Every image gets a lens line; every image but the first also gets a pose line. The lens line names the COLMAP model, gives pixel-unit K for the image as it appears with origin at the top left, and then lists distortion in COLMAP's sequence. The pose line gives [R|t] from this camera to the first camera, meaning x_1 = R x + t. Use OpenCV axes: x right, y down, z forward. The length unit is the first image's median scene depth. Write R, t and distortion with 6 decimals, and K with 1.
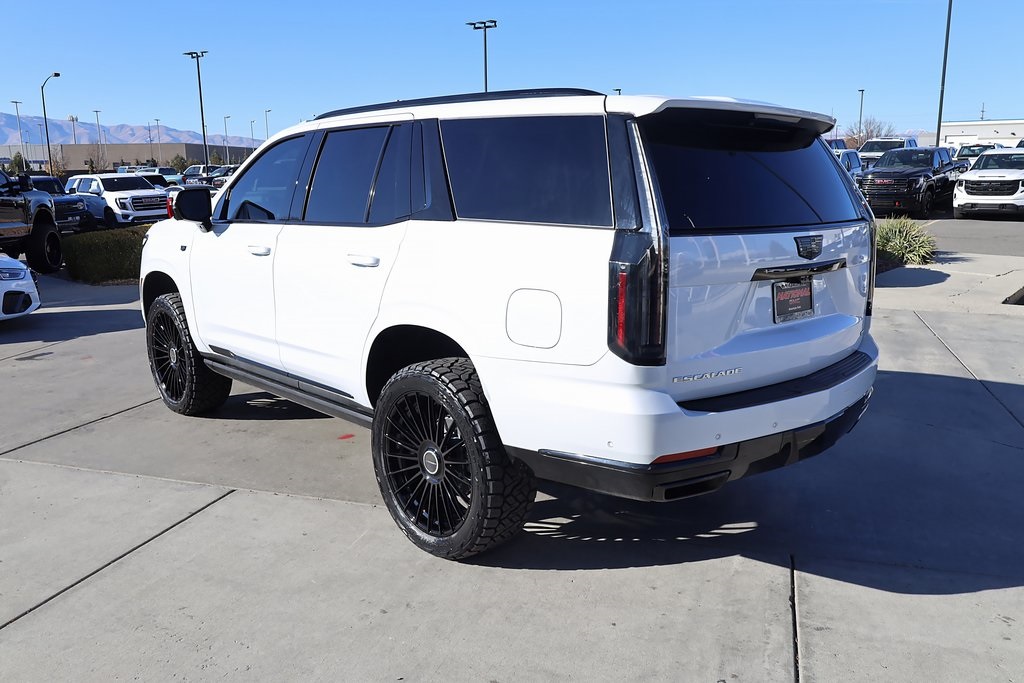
lens RADIAL K [[849.3, 0, 513.1], [0, 849.3, 342.3], [0, 0, 1]] dist [-0.015116, 0.007637]
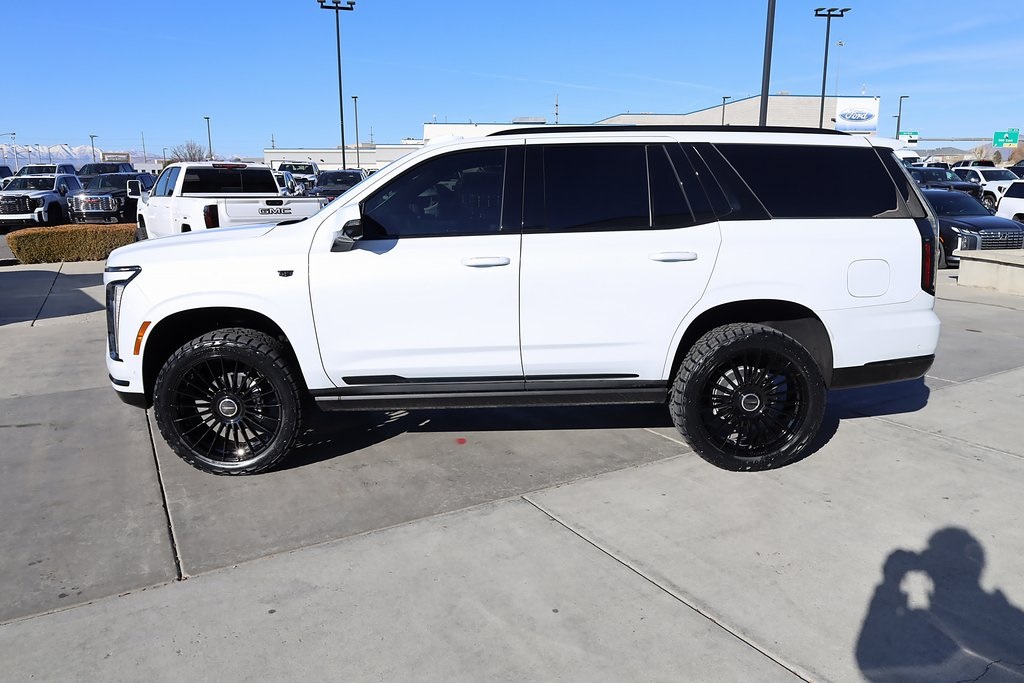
lens RADIAL K [[770.4, 0, 512.9], [0, 770.4, 341.2], [0, 0, 1]] dist [0.007981, 0.005667]
pose [[0.651003, -0.147250, 0.744656, -1.180969], [0.153099, 0.986314, 0.061191, -0.080700], [-0.743476, 0.074171, 0.664637, 0.451040]]
